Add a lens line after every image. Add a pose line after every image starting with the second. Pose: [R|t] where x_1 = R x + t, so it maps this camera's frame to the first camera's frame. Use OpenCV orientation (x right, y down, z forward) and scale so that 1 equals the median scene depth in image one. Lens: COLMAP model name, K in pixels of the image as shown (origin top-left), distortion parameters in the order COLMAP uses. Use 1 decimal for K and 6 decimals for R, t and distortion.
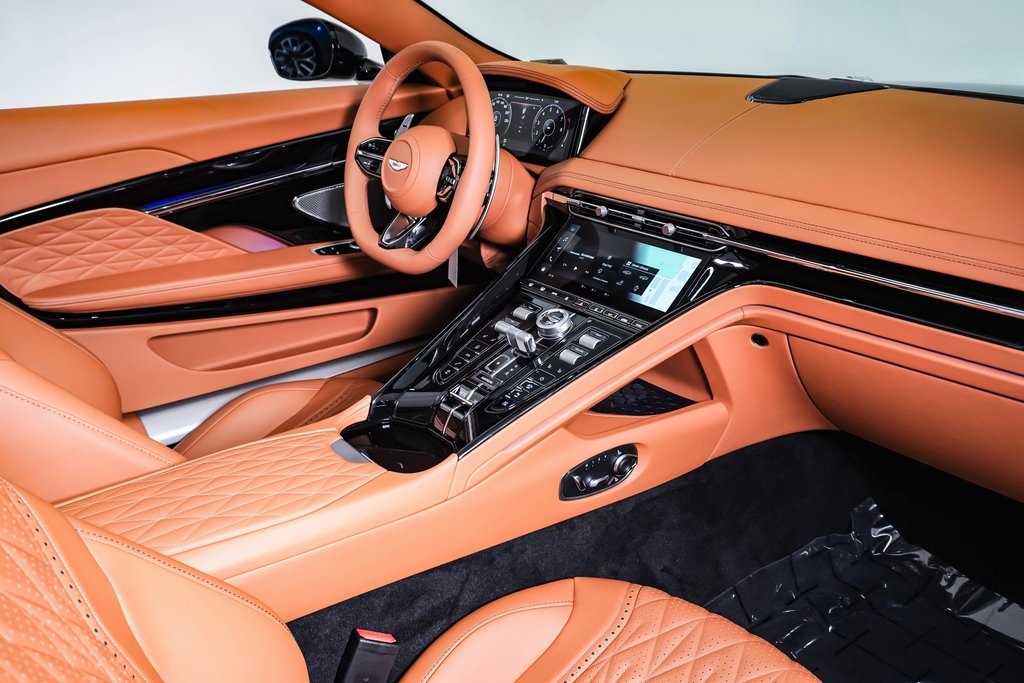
lens RADIAL K [[880.3, 0, 511.9], [0, 880.3, 336.5], [0, 0, 1]] dist [-0.015507, 0.010600]
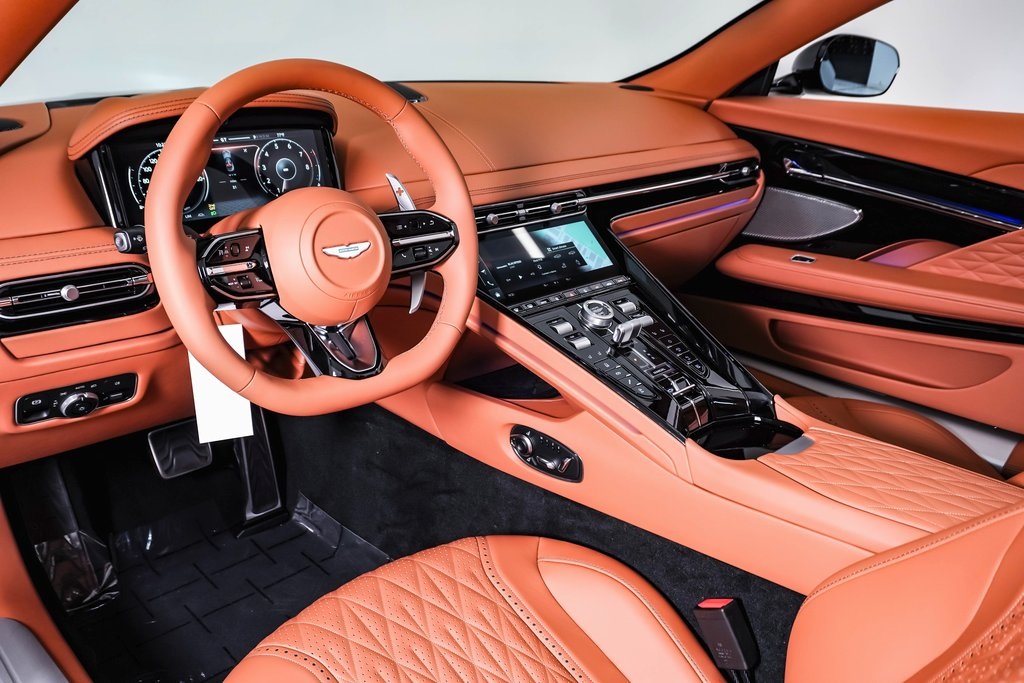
lens RADIAL K [[864.8, 0, 511.0], [0, 864.8, 340.8], [0, 0, 1]] dist [0.011553, 0.026239]
pose [[-0.079345, -0.345793, 0.934950, -0.796100], [0.349940, 0.868555, 0.350934, -0.333337], [-0.933406, 0.355021, 0.052091, 0.915069]]
